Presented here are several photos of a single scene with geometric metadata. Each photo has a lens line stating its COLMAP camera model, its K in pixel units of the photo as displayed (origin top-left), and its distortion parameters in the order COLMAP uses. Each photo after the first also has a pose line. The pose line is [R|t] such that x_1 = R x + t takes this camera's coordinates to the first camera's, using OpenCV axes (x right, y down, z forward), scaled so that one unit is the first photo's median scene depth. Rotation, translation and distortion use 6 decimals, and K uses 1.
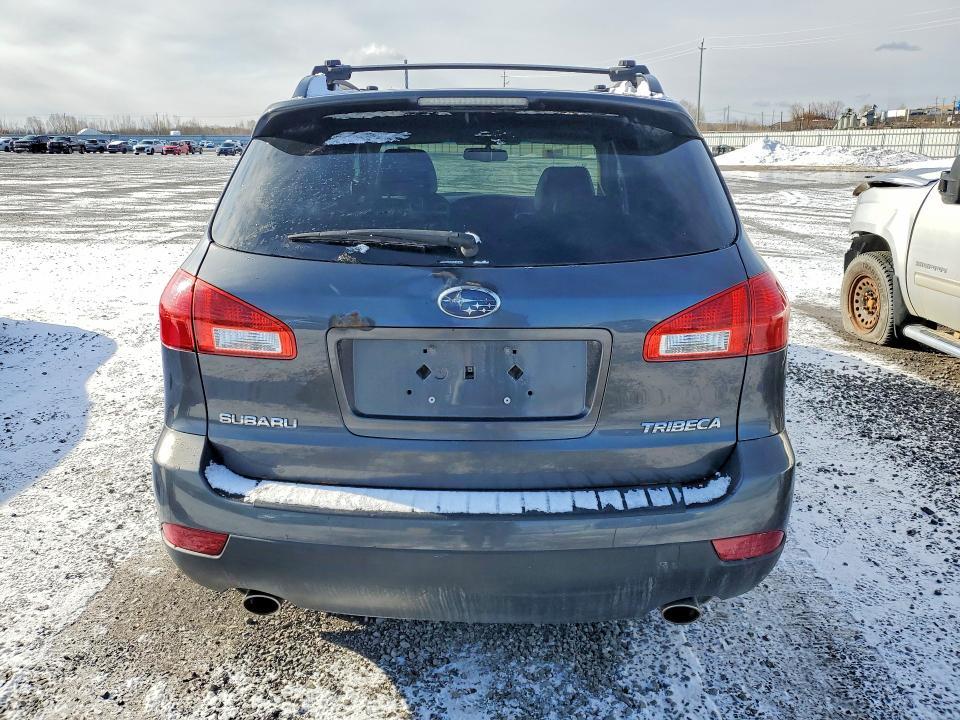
lens RADIAL K [[738.4, 0, 485.1], [0, 738.4, 352.8], [0, 0, 1]] dist [0.024536, -0.004963]
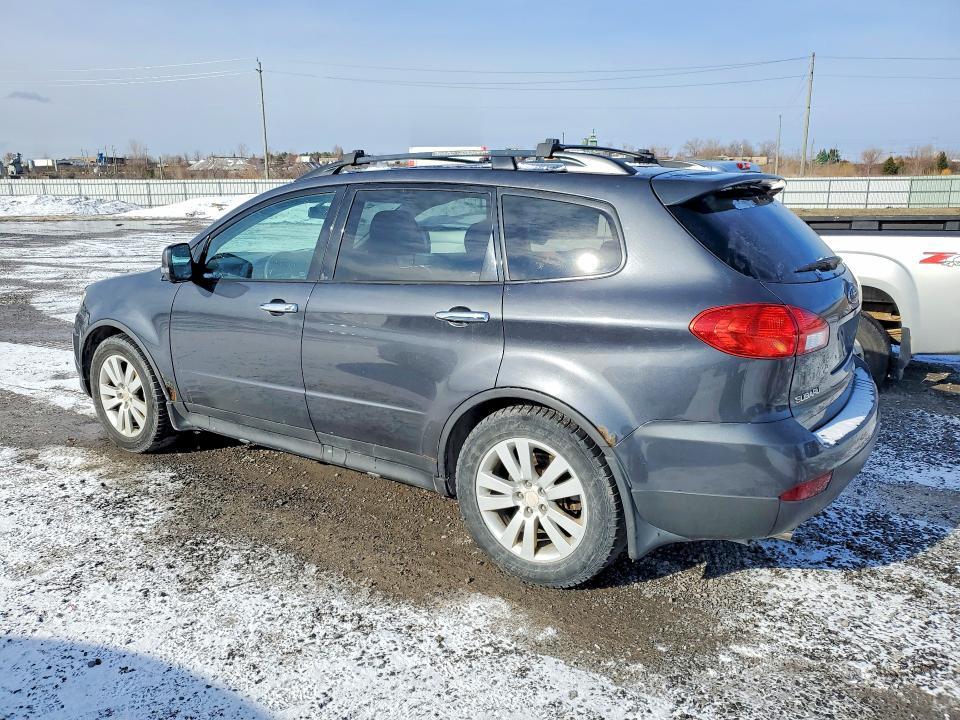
lens RADIAL K [[738.4, 0, 477.1], [0, 738.4, 362.4], [0, 0, 1]] dist [0.024536, -0.004963]
pose [[0.543538, -0.190839, 0.817403, -1.511401], [0.231059, 0.970207, 0.072870, -0.181889], [-0.806956, 0.149260, 0.571439, 0.560189]]
